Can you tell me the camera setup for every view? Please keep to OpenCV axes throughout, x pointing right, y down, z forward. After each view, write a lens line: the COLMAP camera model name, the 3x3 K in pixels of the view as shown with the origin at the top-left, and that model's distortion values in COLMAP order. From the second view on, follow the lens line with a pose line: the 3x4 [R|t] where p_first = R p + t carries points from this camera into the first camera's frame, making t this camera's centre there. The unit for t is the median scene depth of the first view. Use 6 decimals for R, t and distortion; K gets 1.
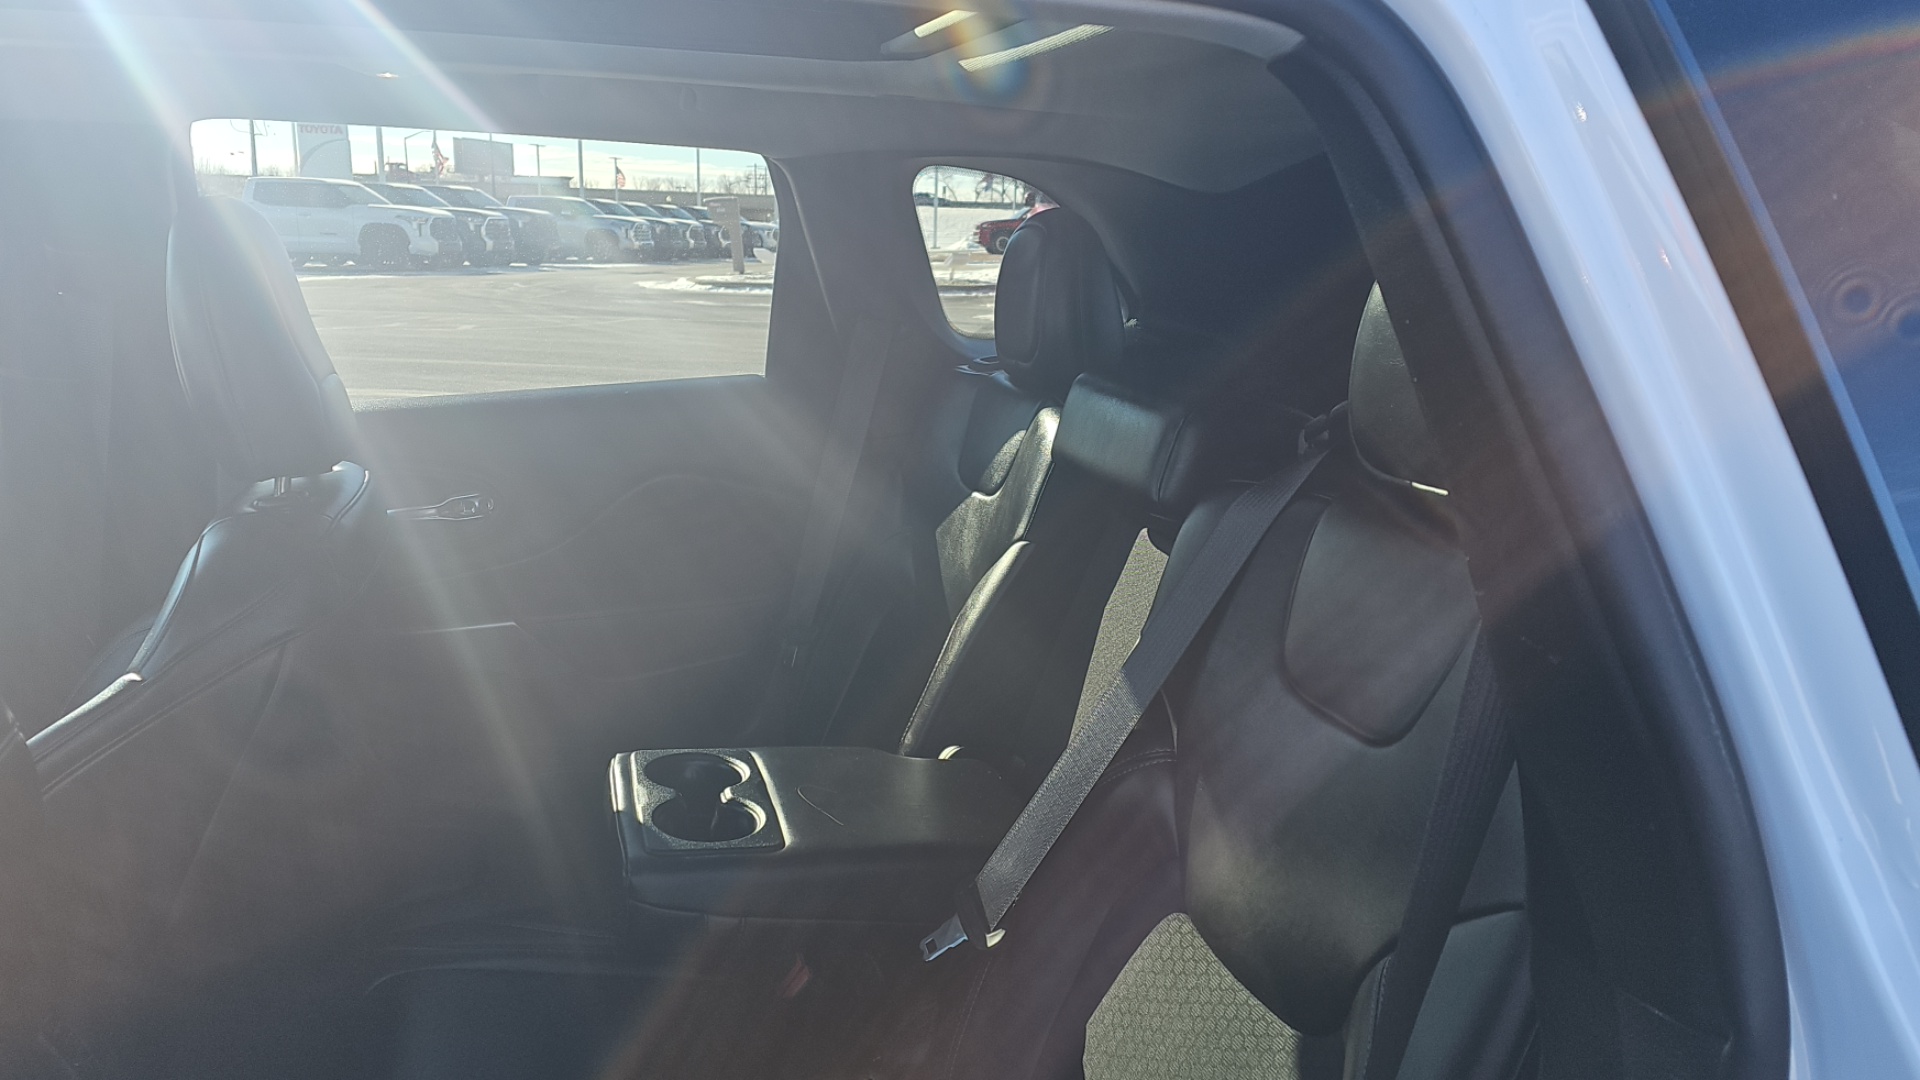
lens RADIAL K [[1352.3, 0, 939.4], [0, 1352.3, 555.9], [0, 0, 1]] dist [0.064277, -0.041447]
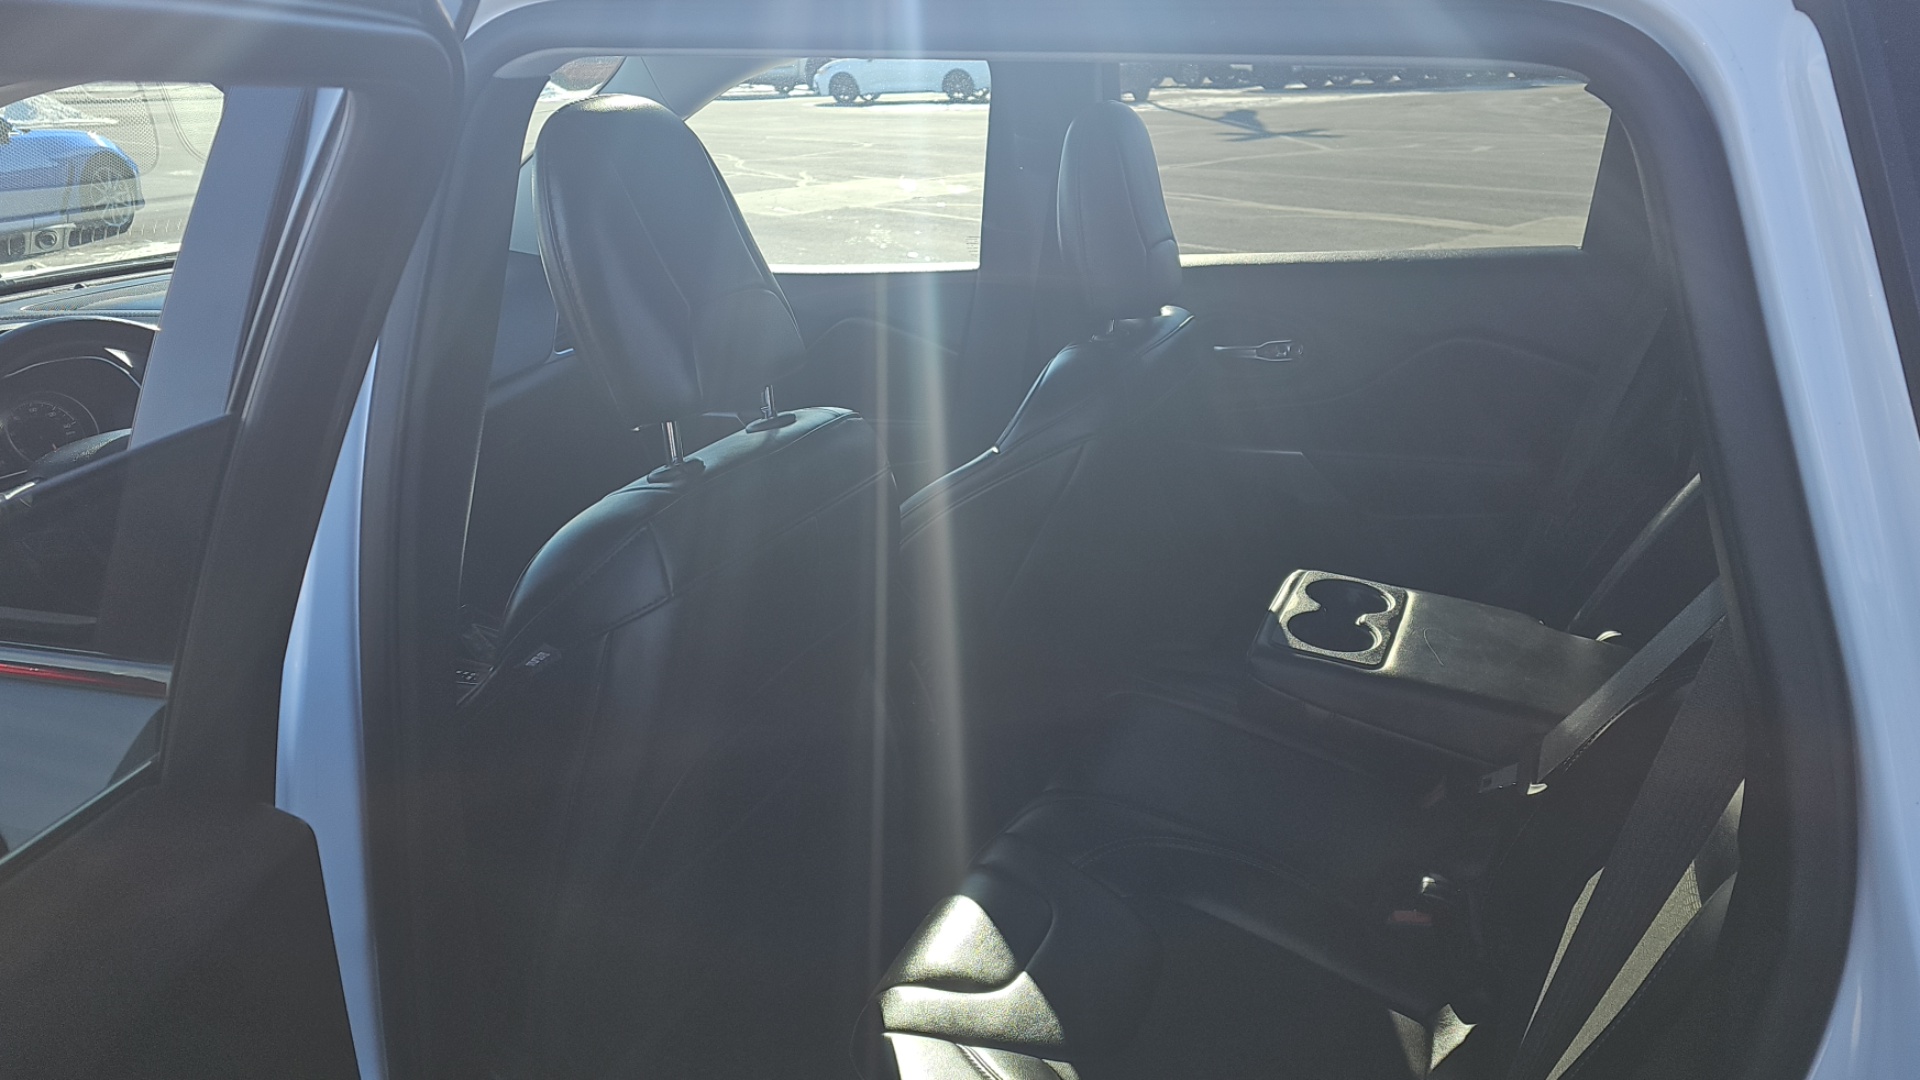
lens RADIAL K [[1352.3, 0, 964.4], [0, 1352.3, 544.2], [0, 0, 1]] dist [0.064277, -0.041447]
pose [[0.768496, 0.192620, -0.610174, 0.199293], [-0.117989, 0.979919, 0.160738, -0.028248], [0.628882, -0.051533, 0.775791, -0.106717]]
